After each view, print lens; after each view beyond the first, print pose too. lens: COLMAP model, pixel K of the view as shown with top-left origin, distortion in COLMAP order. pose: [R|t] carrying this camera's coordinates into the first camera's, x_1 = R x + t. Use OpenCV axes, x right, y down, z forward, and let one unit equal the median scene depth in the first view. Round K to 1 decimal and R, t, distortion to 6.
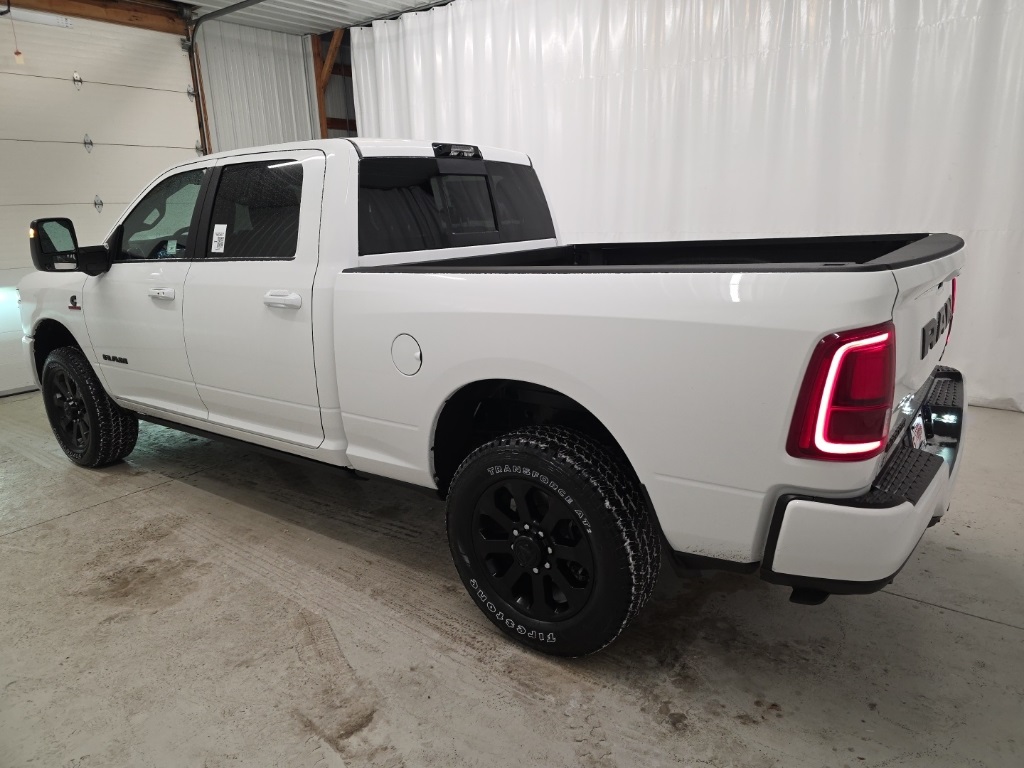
lens RADIAL K [[693.8, 0, 512.0], [0, 693.8, 384.0], [0, 0, 1]] dist [0.046755, -0.042520]
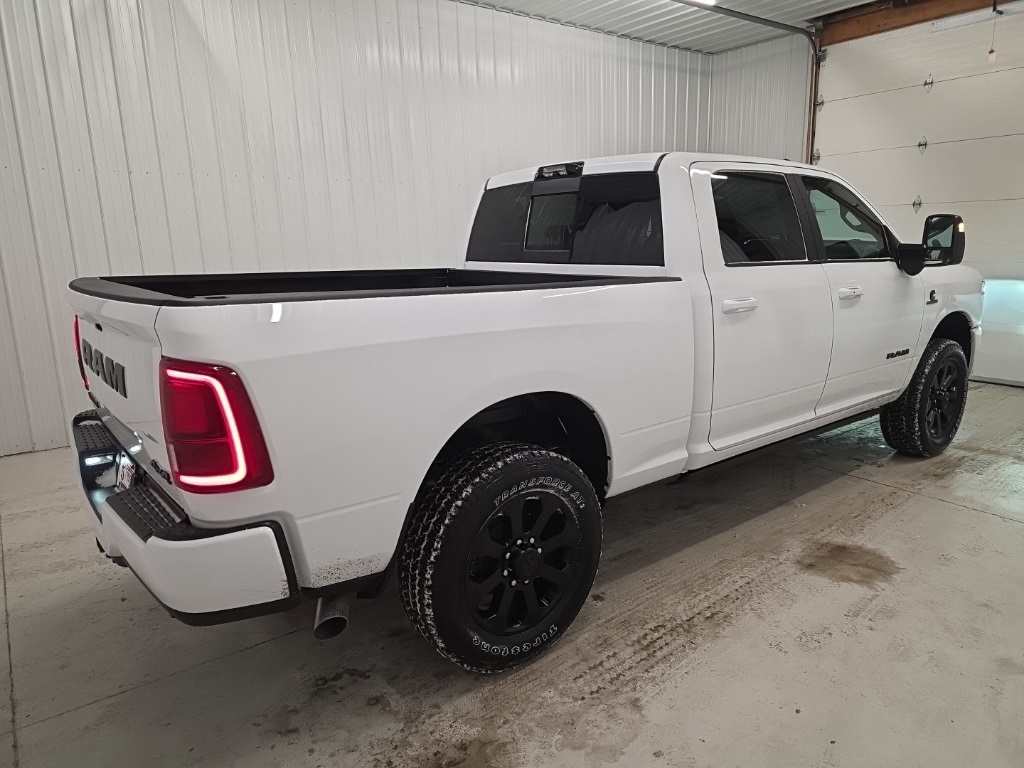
lens RADIAL K [[693.8, 0, 512.0], [0, 693.8, 384.0], [0, 0, 1]] dist [0.046755, -0.042520]
pose [[-0.284275, 0.236699, -0.929065, 0.855557], [-0.199510, 0.933226, 0.298805, -0.294997], [0.937754, 0.270301, -0.218069, 1.098647]]
